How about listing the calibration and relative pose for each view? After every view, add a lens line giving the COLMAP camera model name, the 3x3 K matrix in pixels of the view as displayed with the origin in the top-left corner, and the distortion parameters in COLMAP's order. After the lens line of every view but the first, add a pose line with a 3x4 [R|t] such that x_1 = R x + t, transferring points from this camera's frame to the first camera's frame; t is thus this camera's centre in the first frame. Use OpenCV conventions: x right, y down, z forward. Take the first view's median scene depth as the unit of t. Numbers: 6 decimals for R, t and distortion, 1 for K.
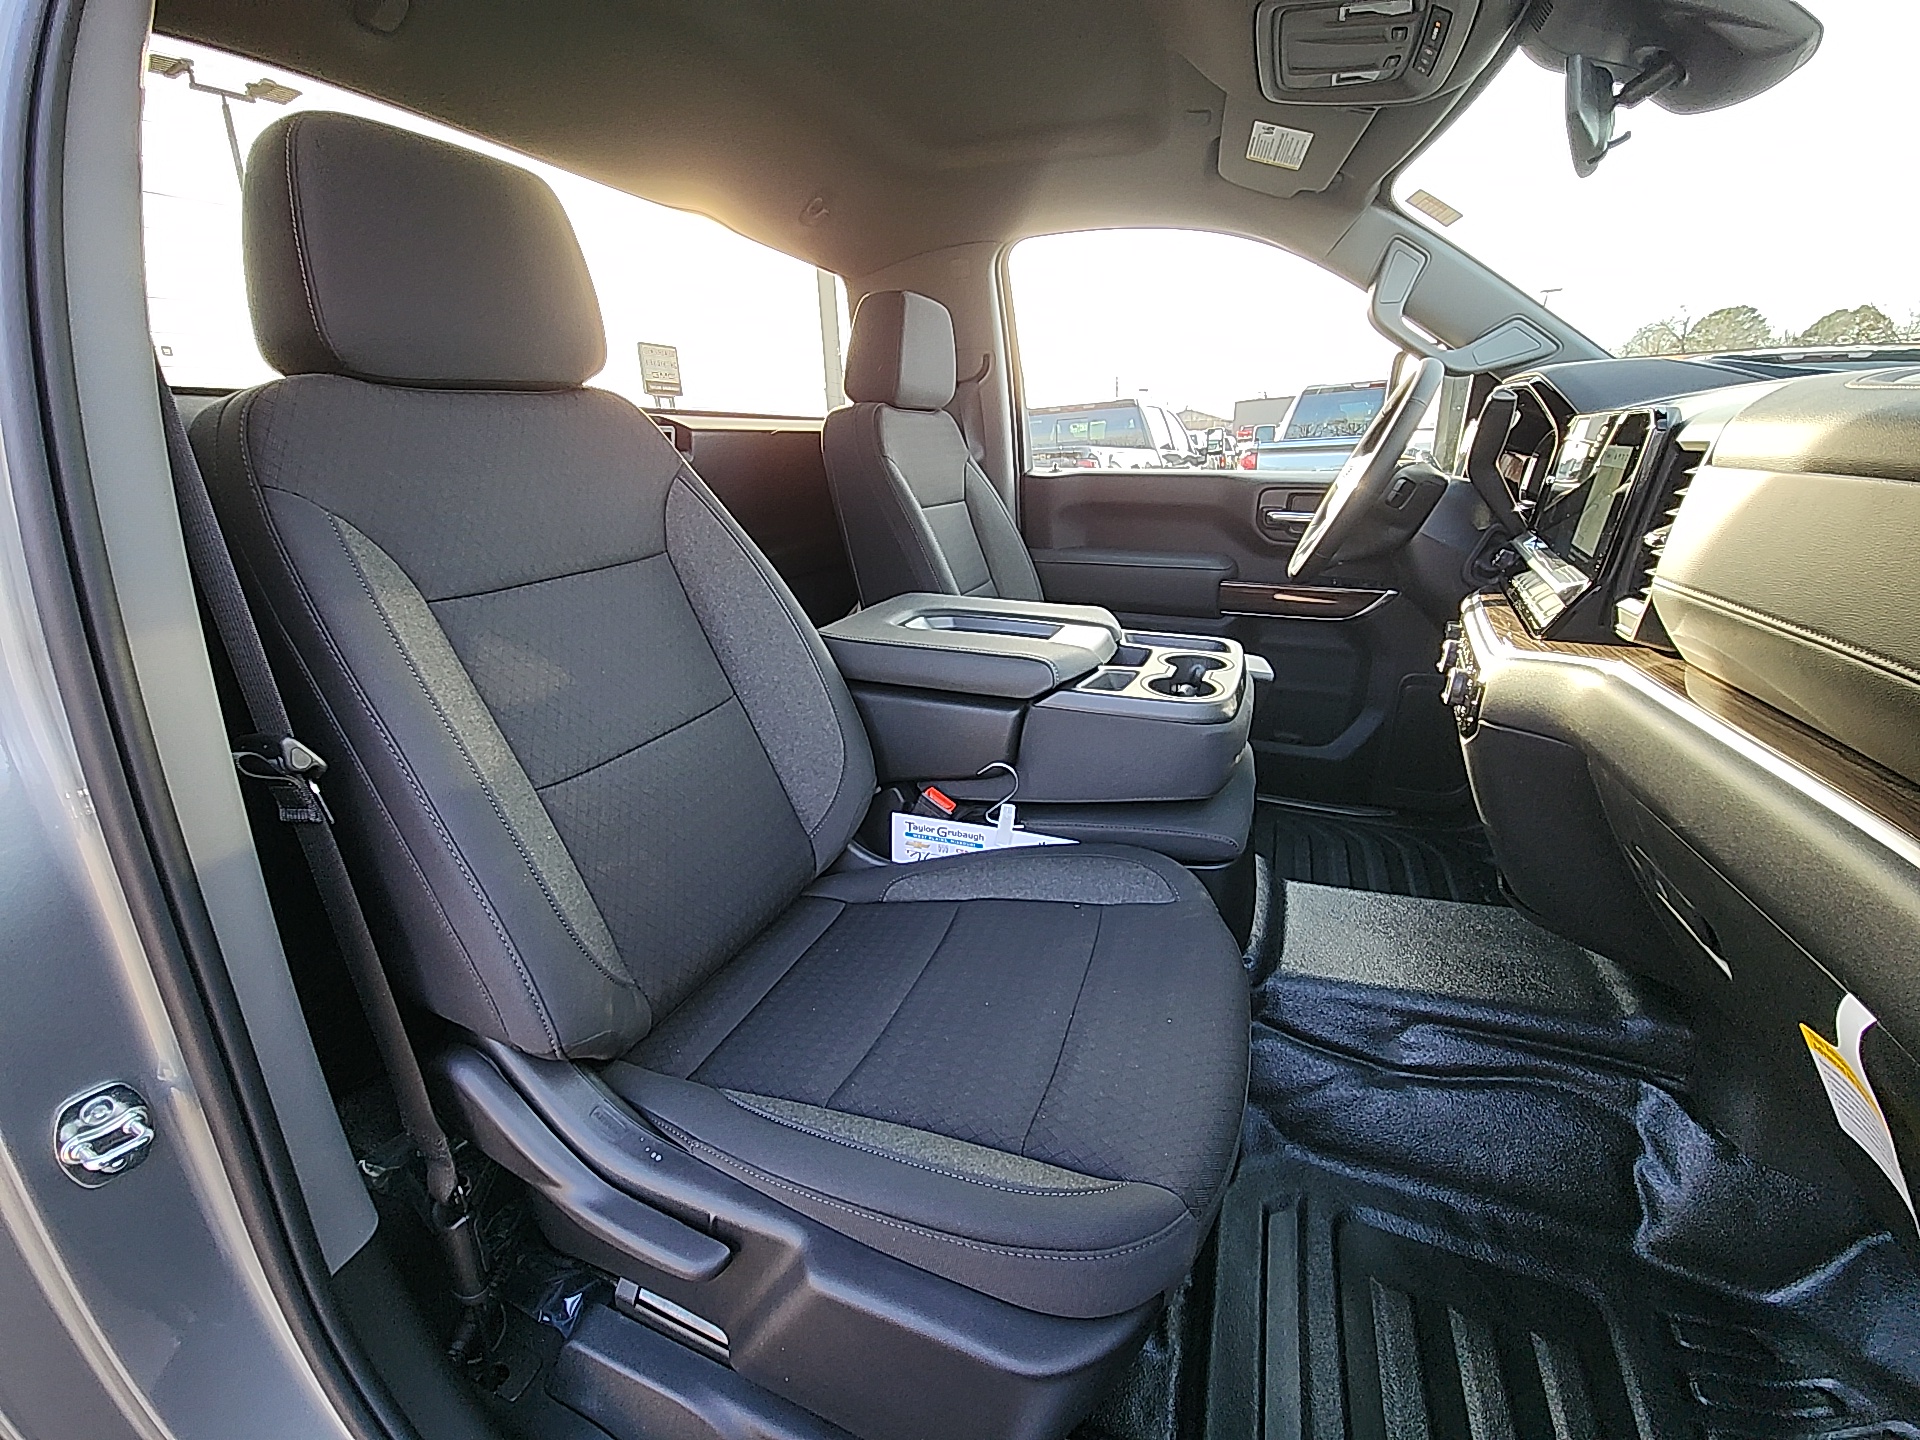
lens RADIAL K [[774.4, 0, 954.3], [0, 774.4, 715.0], [0, 0, 1]] dist [0.012032, -0.009744]
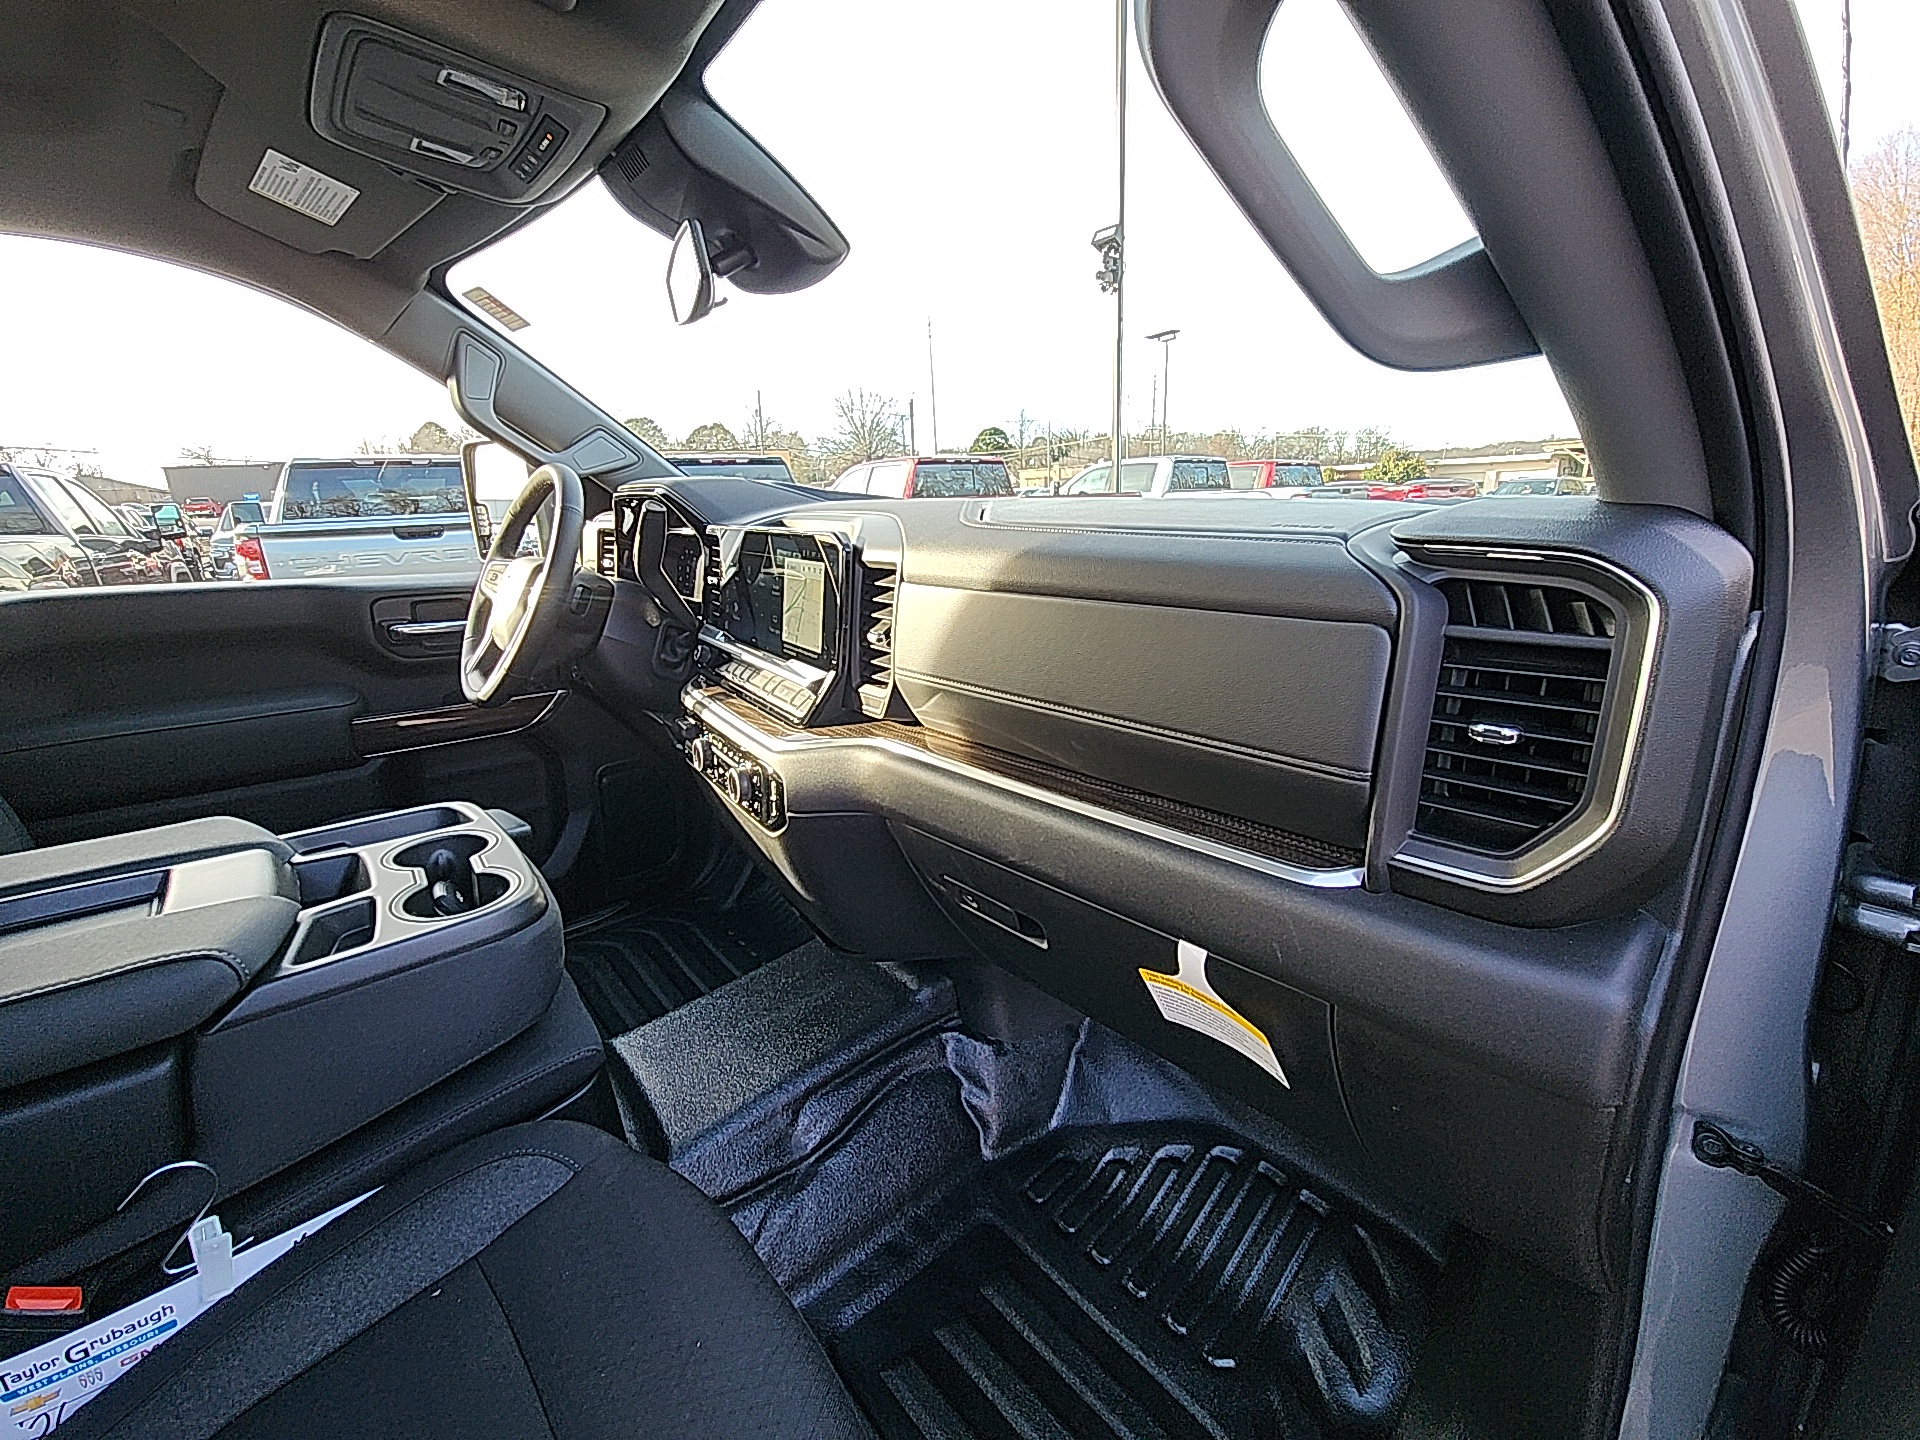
lens RADIAL K [[774.4, 0, 940.1], [0, 774.4, 703.9], [0, 0, 1]] dist [0.012032, -0.009744]
pose [[0.451716, -0.211094, 0.866829, -0.102925], [0.295176, 0.952248, 0.078076, -0.138077], [-0.841917, 0.220599, 0.492455, 0.236575]]
